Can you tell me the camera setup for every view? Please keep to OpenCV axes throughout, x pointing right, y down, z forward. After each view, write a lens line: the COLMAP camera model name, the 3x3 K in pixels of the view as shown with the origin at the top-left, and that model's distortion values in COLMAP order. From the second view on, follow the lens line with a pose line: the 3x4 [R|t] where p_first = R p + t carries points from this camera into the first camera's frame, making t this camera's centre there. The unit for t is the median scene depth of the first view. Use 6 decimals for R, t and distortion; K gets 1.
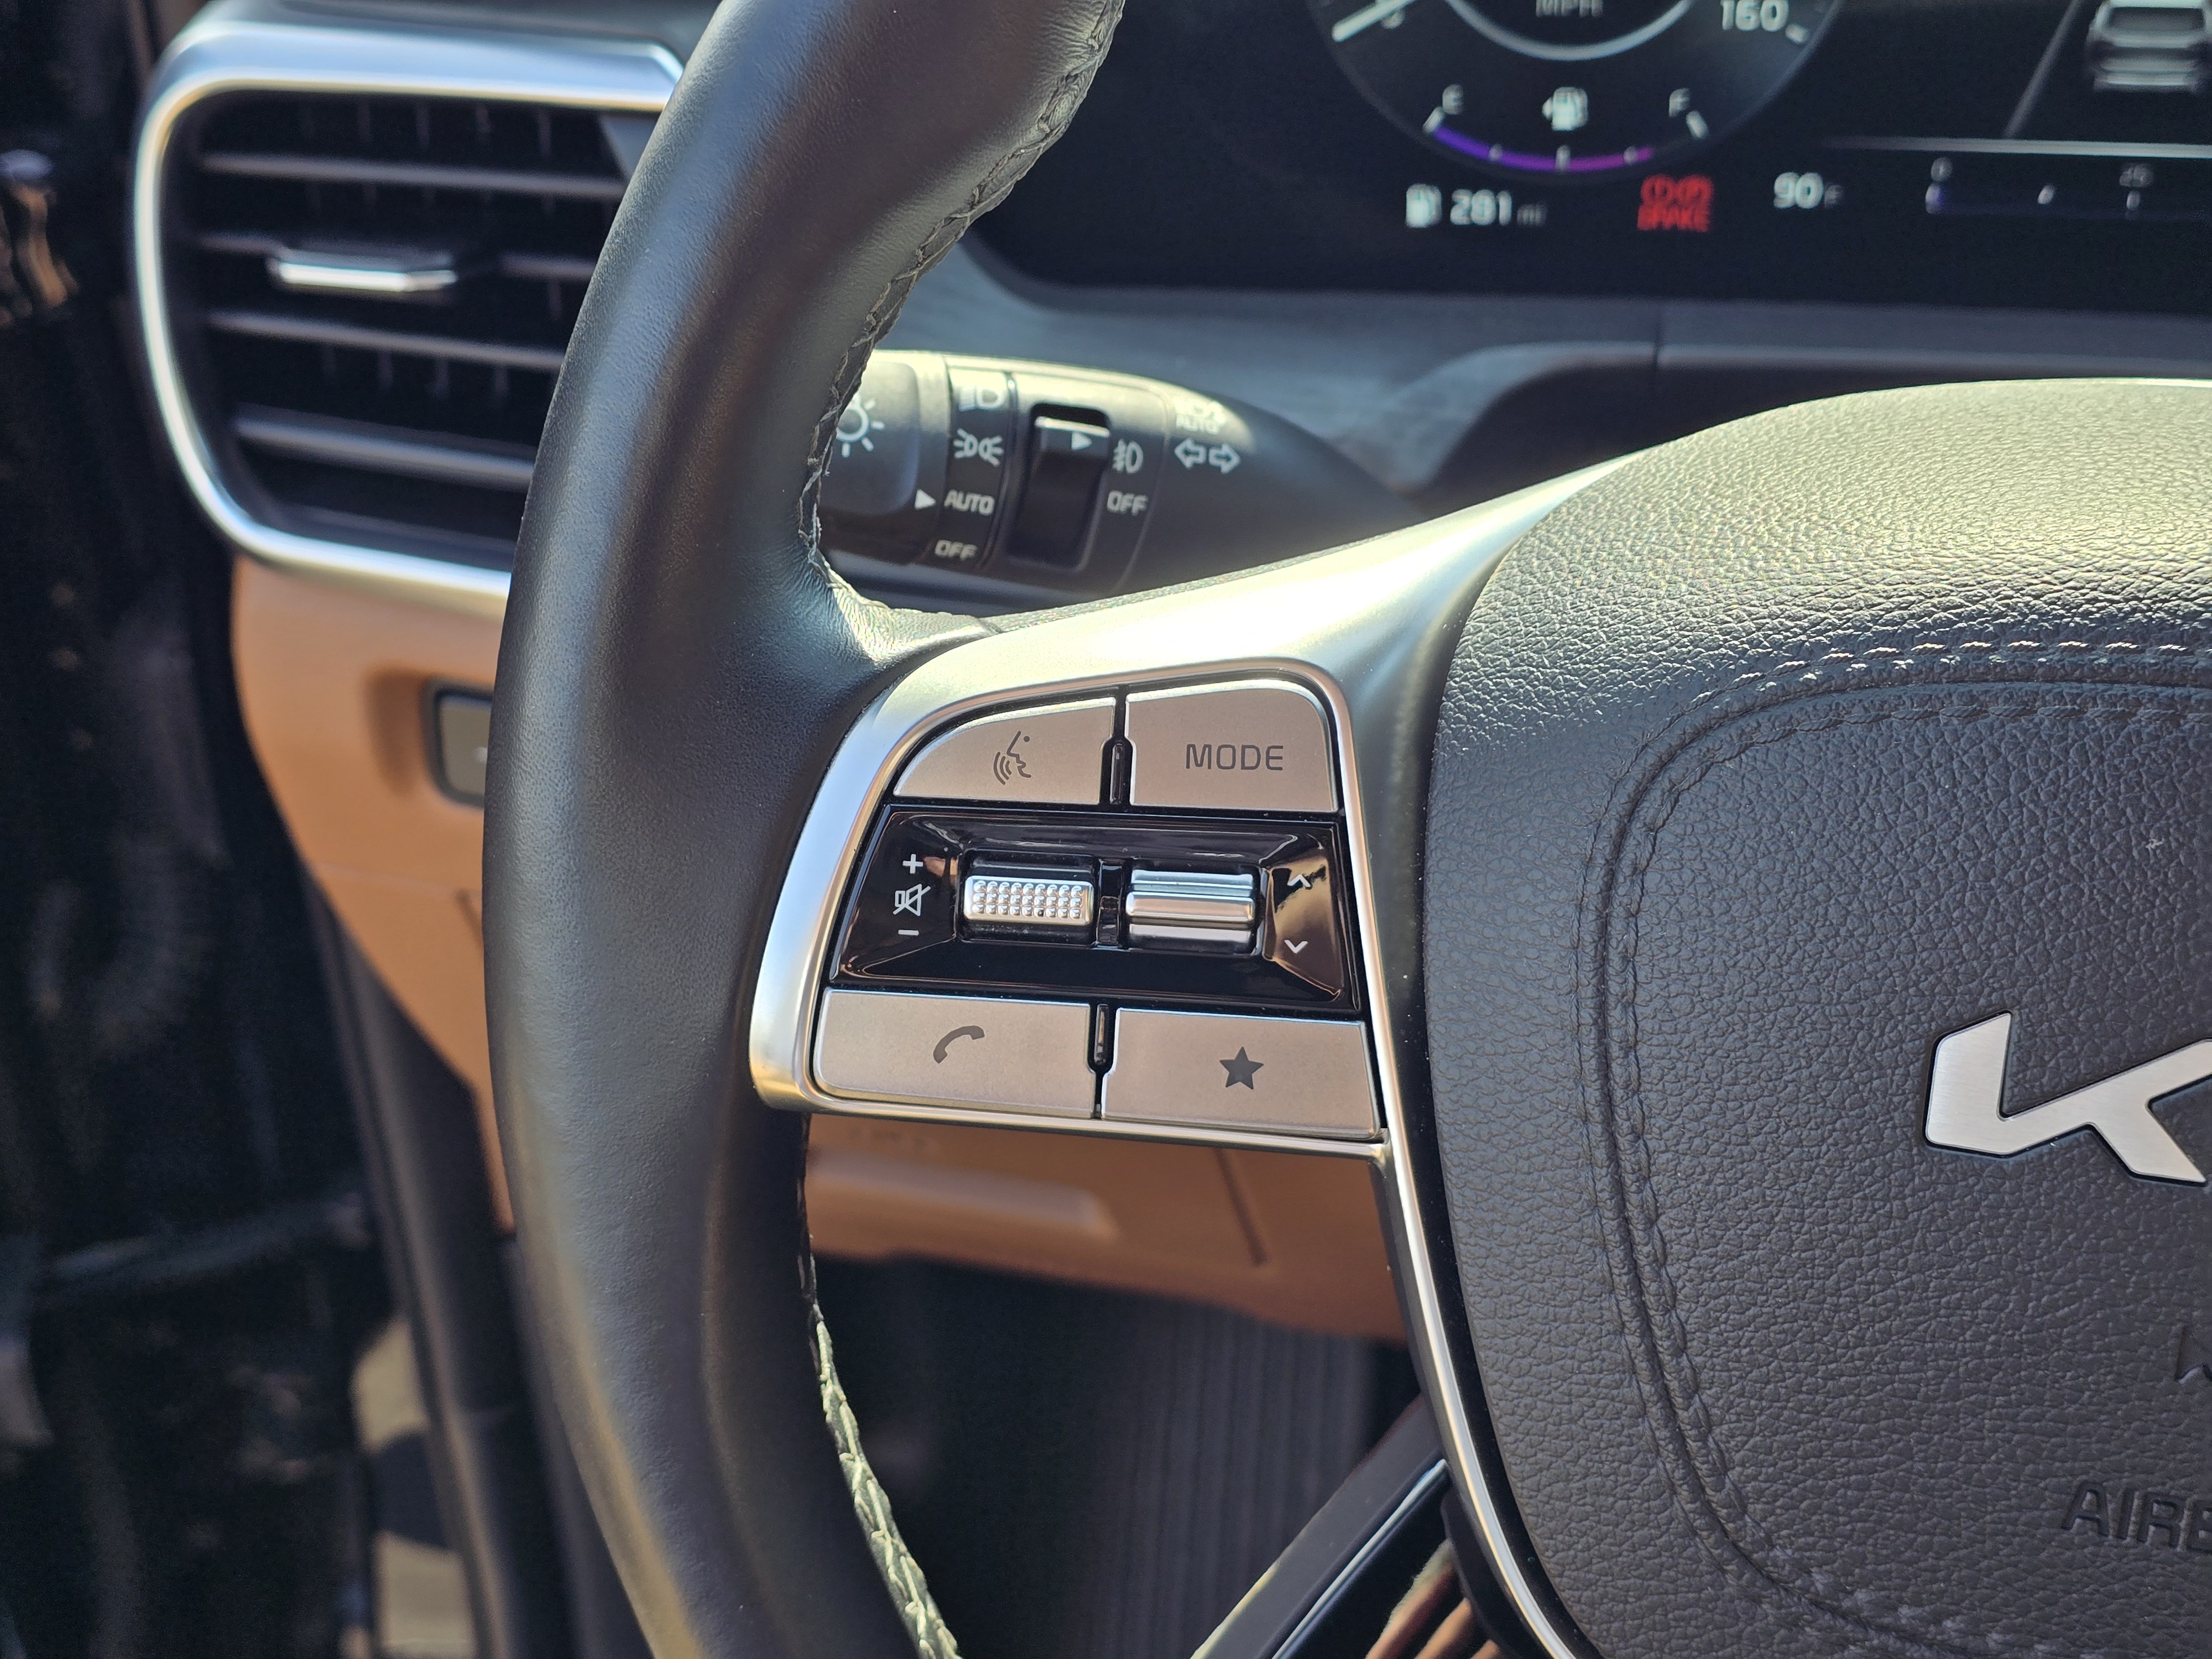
lens RADIAL K [[3053.6, 0, 1147.0], [0, 3053.6, 843.2], [0, 0, 1]] dist [0.069739, 0.000000]
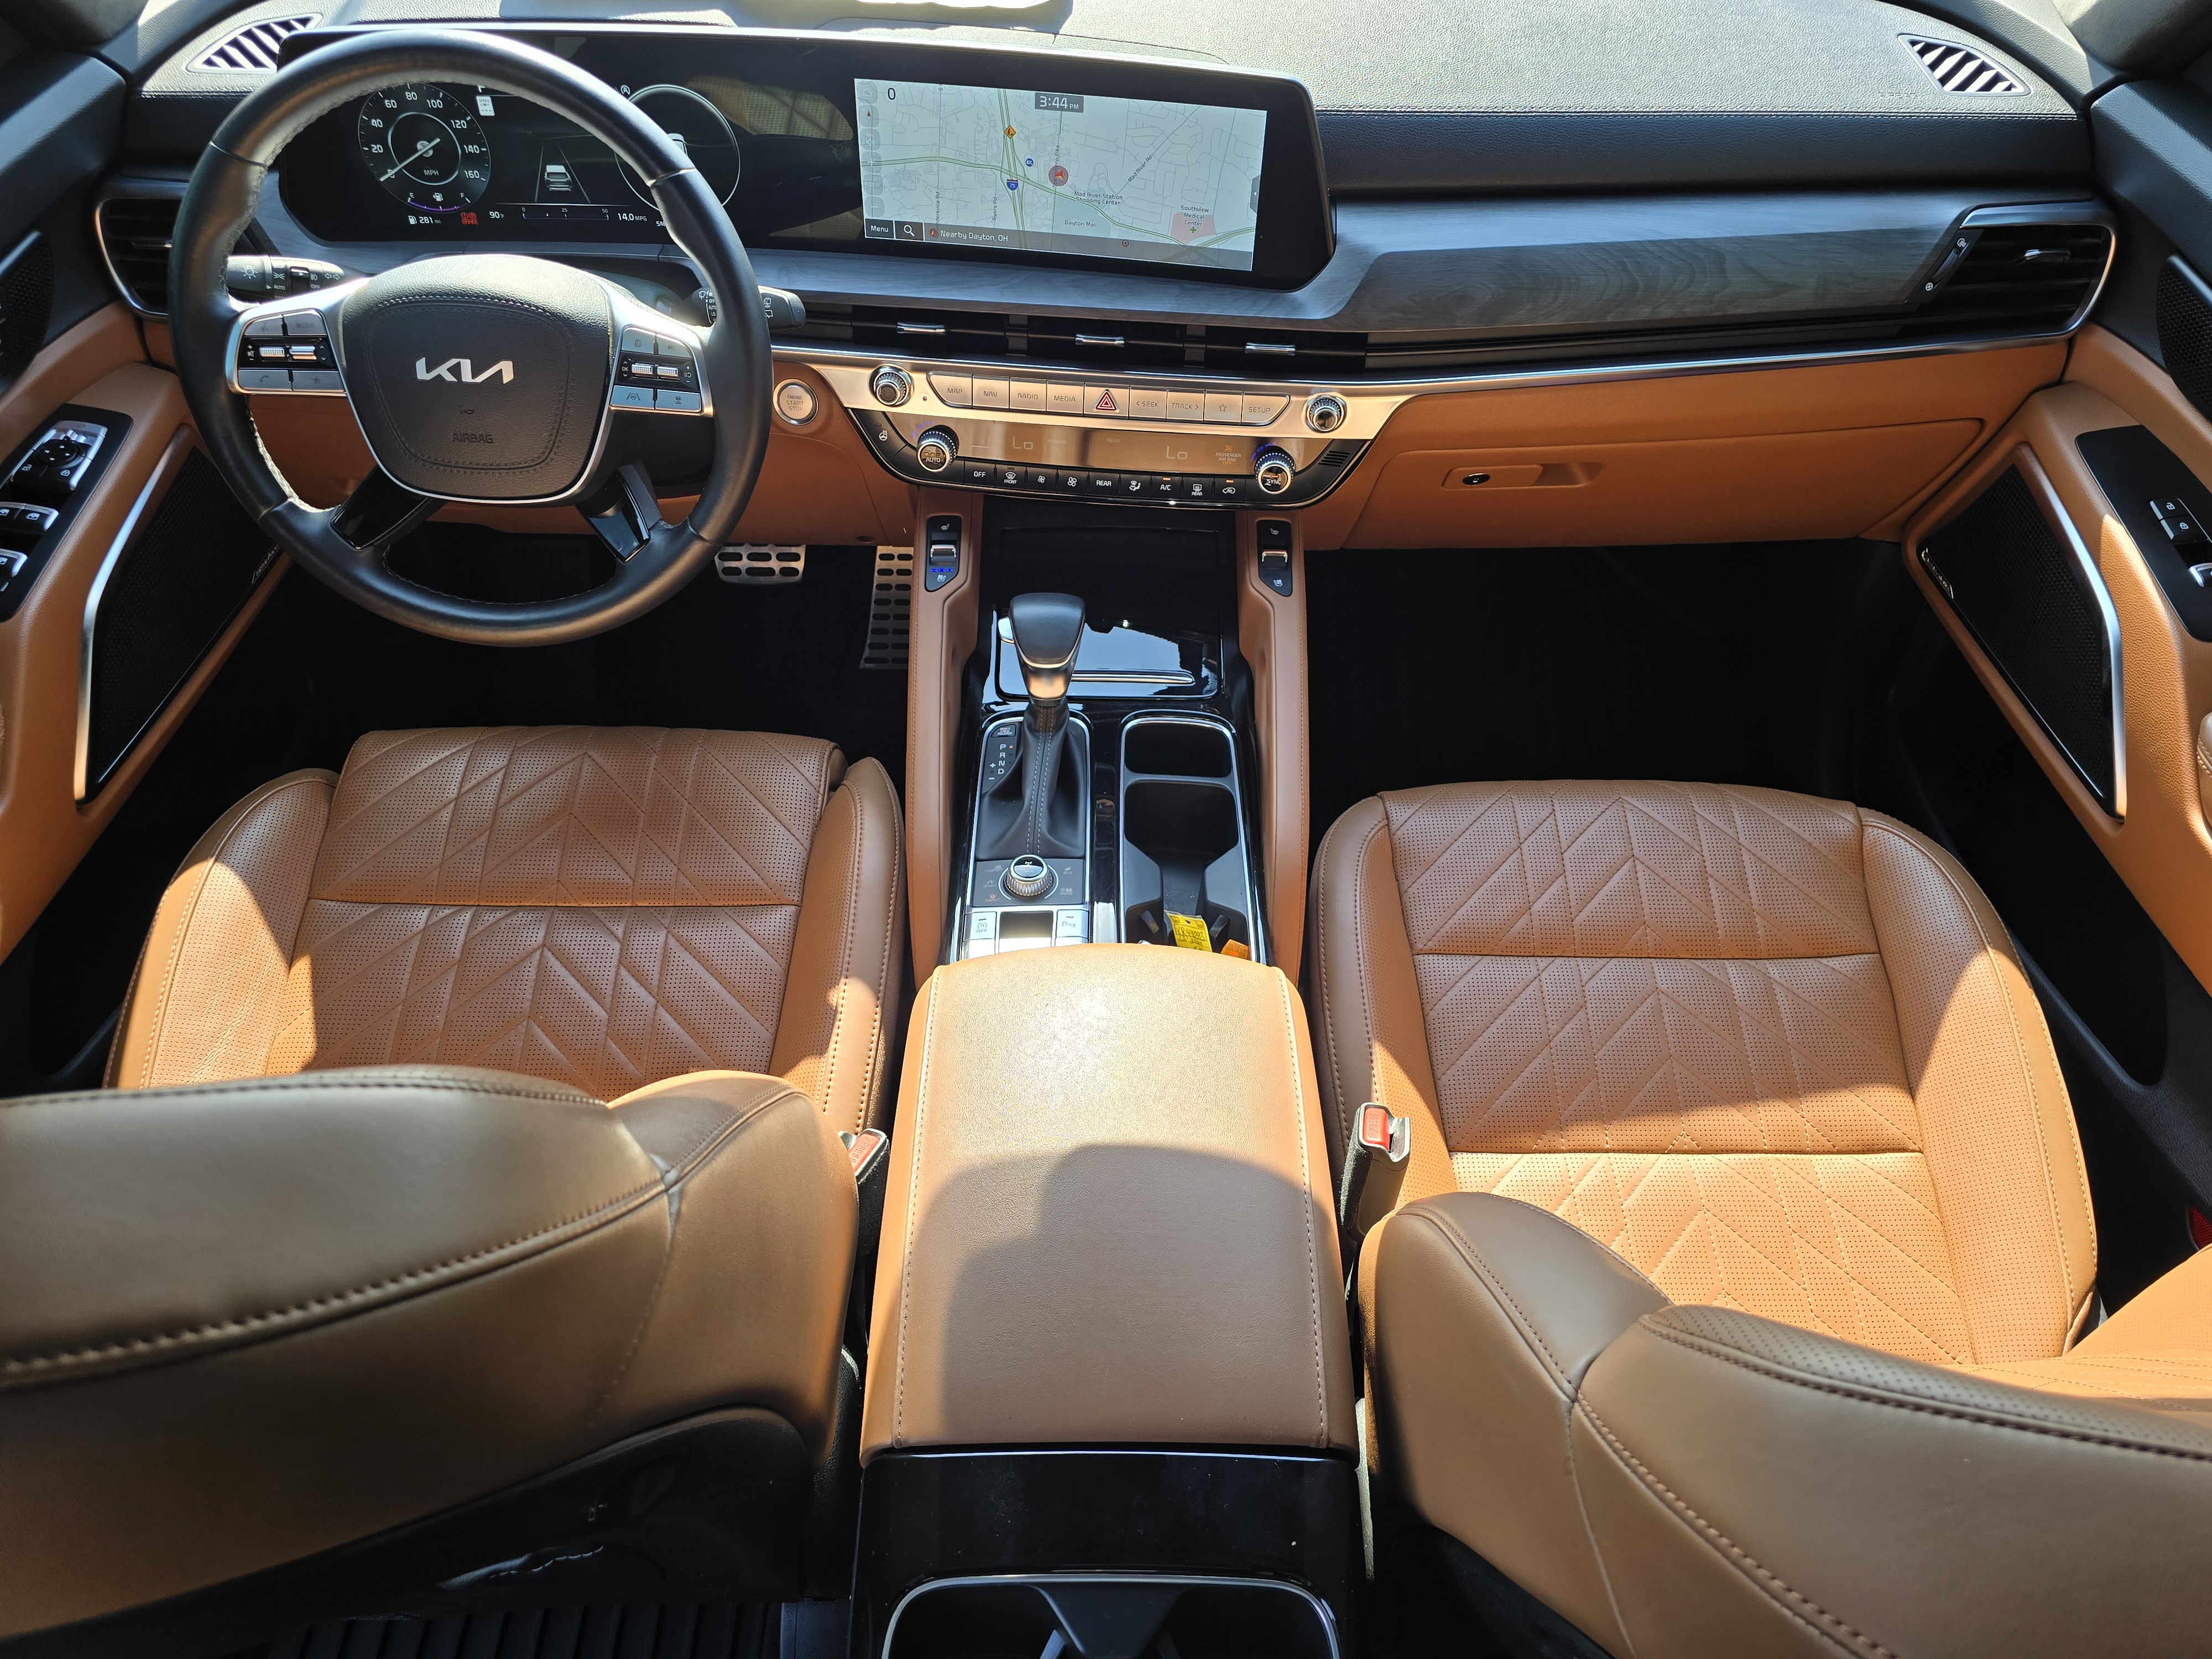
lens RADIAL K [[1507.4, 0, 1123.7], [0, 1507.4, 829.0], [0, 0, 1]] dist [0.033468, -0.027101]
pose [[0.975136, -0.107797, 0.193620, 0.861391], [0.067483, 0.976666, 0.203887, 0.412148], [-0.211081, -0.185752, 0.959657, -2.245718]]
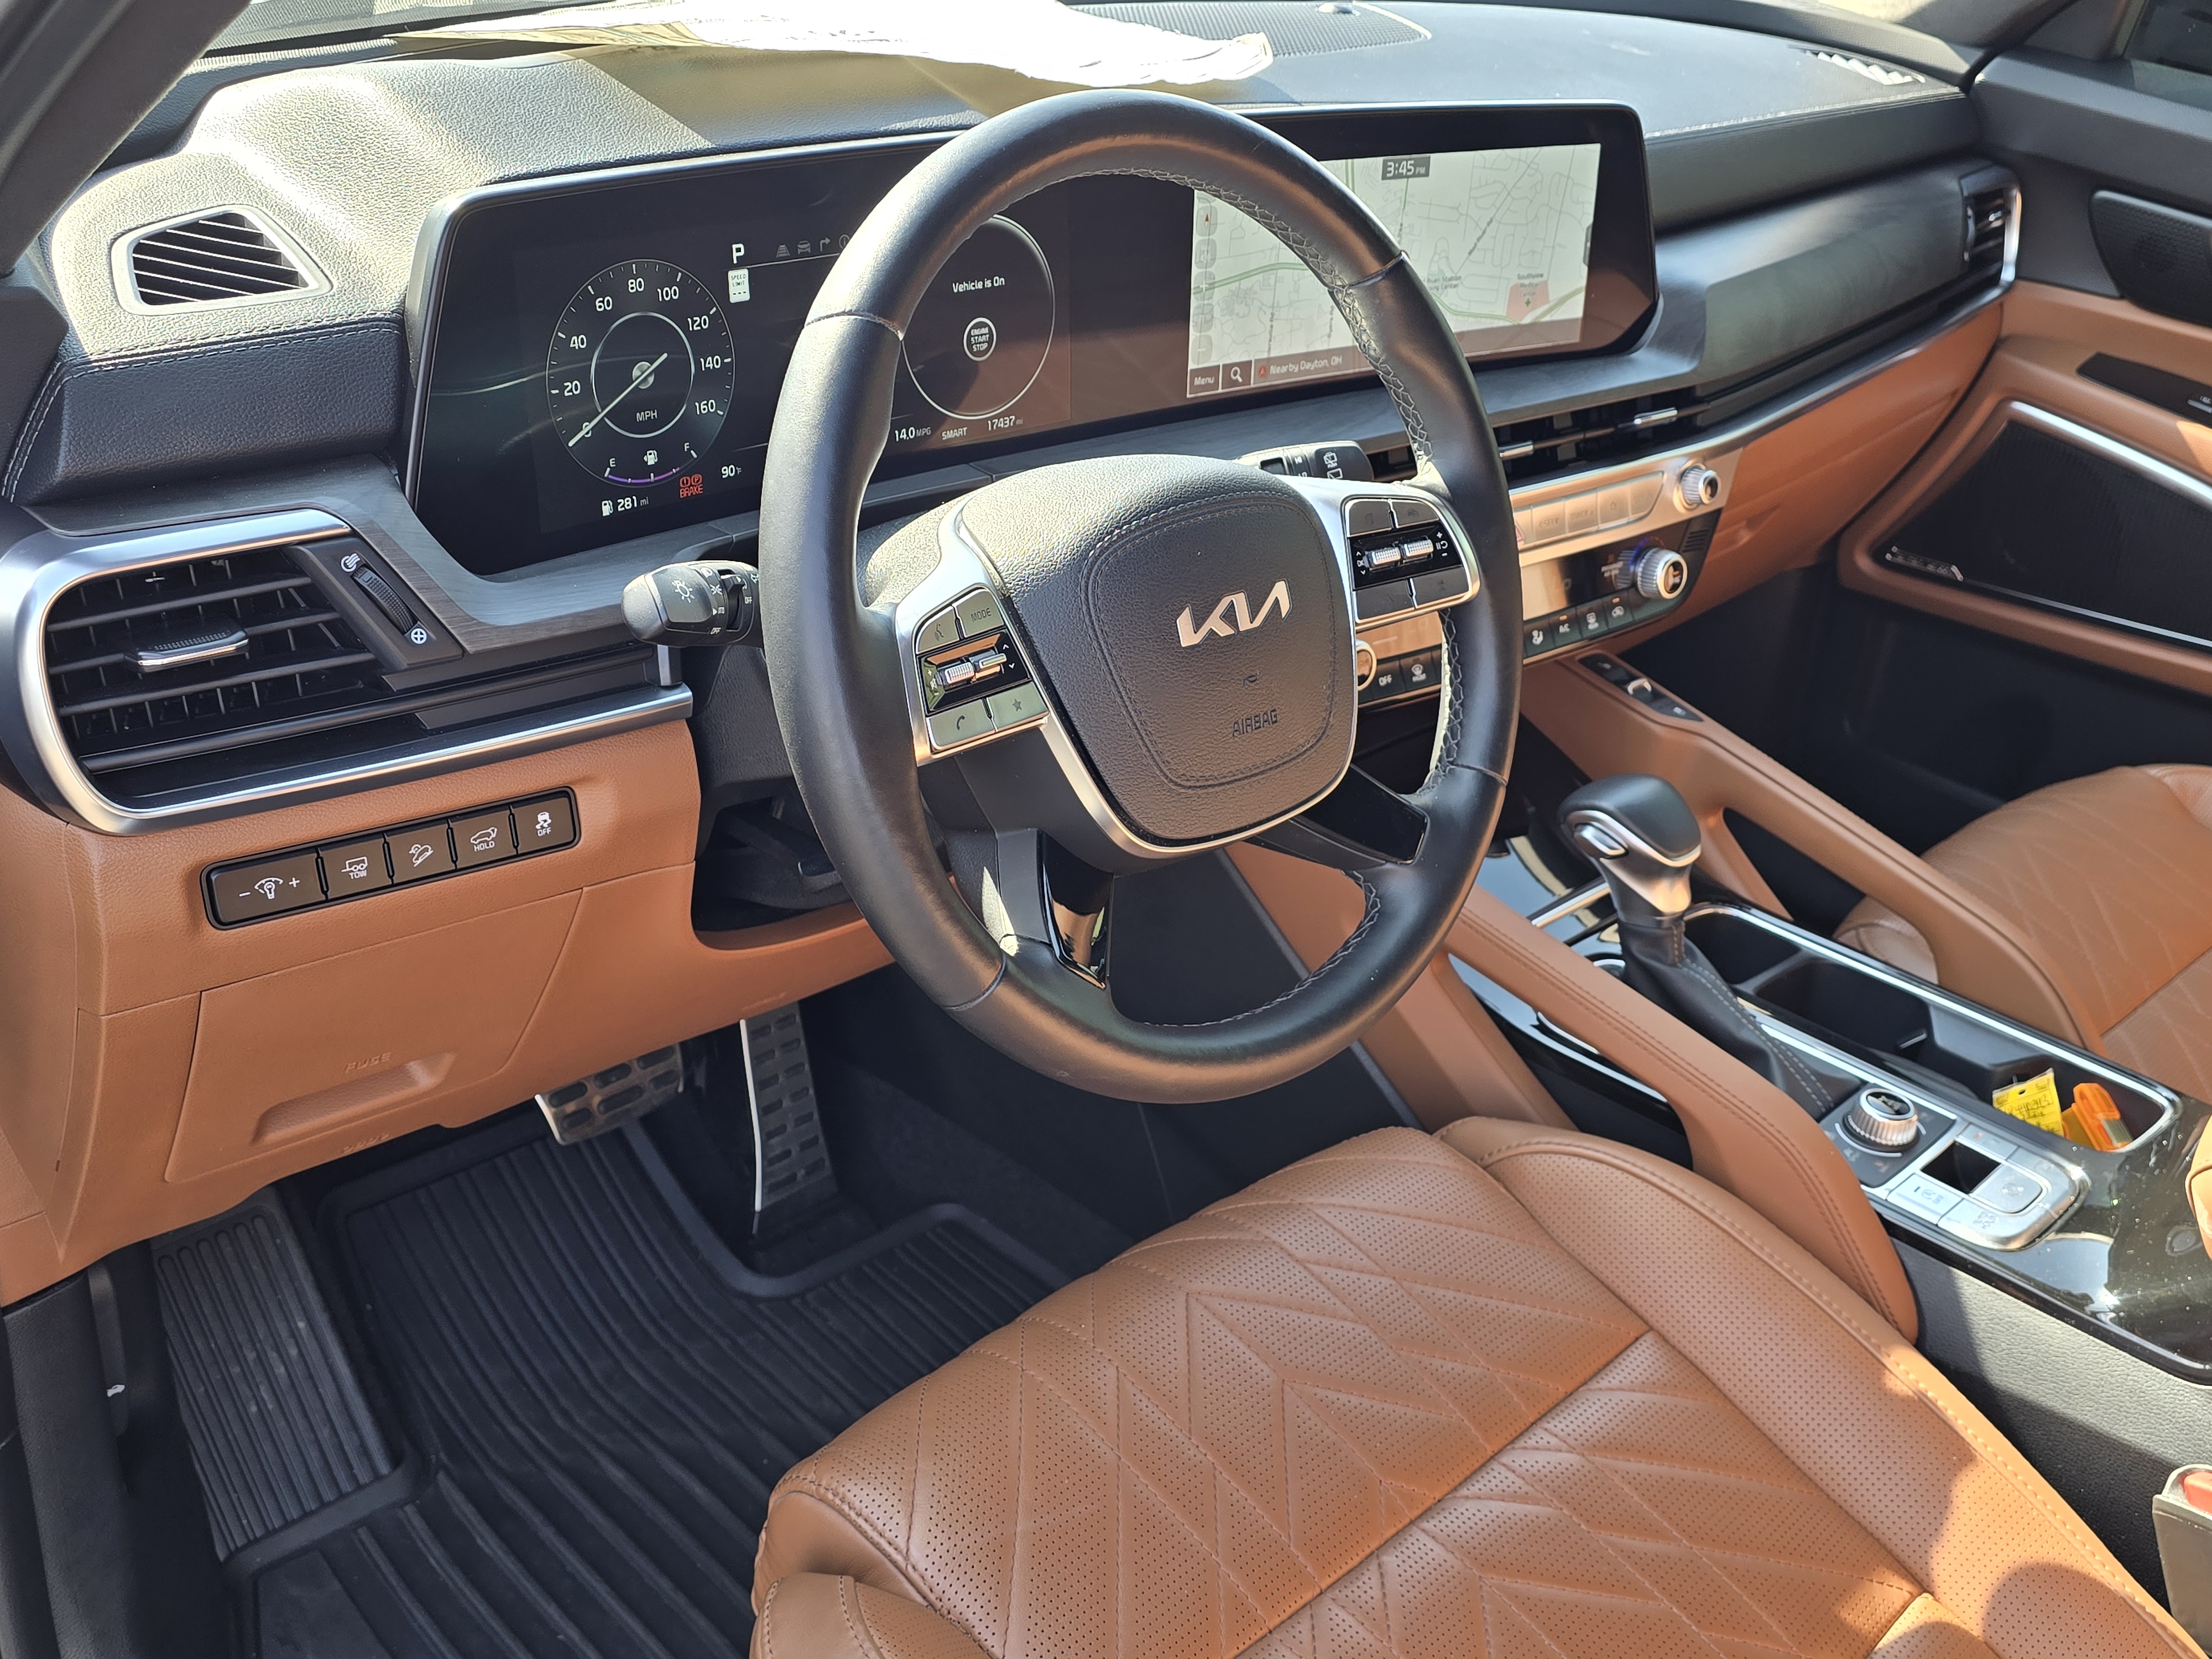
lens RADIAL K [[2126.8, 0, 1102.6], [0, 2126.8, 827.2], [0, 0, 1]] dist [0.045636, 0.000000]
pose [[0.543122, -0.314182, 0.778658, -1.627358], [0.380343, 0.918815, 0.105441, -0.009686], [-0.748571, 0.238890, 0.618525, -0.401467]]
